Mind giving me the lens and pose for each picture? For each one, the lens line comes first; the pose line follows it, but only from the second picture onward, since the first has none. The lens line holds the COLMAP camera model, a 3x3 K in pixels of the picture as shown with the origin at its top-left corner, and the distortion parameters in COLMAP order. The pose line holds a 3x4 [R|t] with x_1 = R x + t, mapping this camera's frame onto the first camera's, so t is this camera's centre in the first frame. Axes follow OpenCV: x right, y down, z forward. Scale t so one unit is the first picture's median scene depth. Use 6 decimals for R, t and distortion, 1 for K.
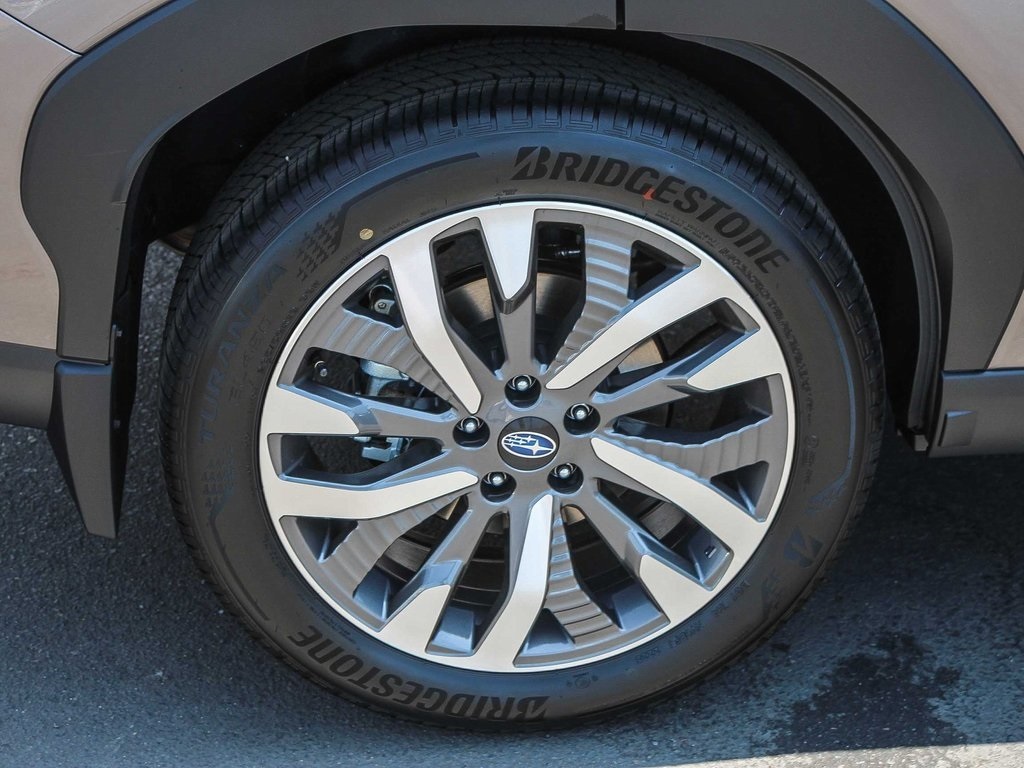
lens RADIAL K [[1952.5, 0, 513.2], [0, 1952.5, 373.9], [0, 0, 1]] dist [0.067458, 0.000000]
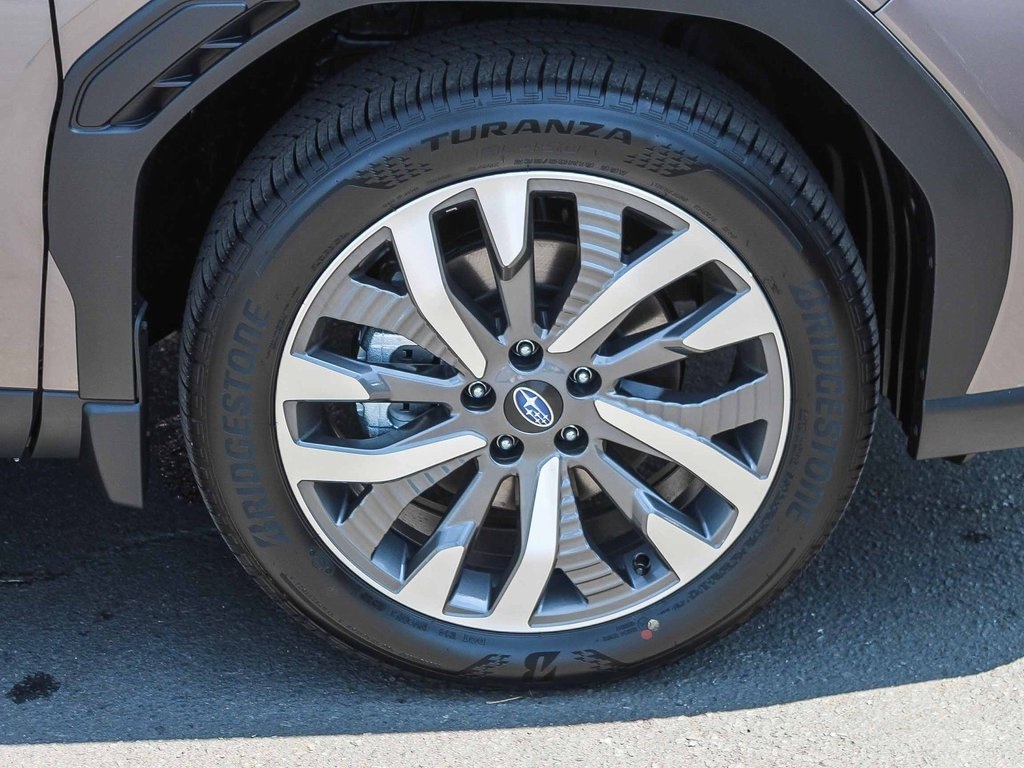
lens RADIAL K [[2135.6, 0, 512.1], [0, 2135.6, 392.8], [0, 0, 1]] dist [0.090221, 0.000000]
pose [[0.999161, -0.025263, -0.032221, 0.033185], [0.025270, 0.999681, -0.000194, 0.028179], [0.032216, -0.000621, 0.999481, -0.140978]]
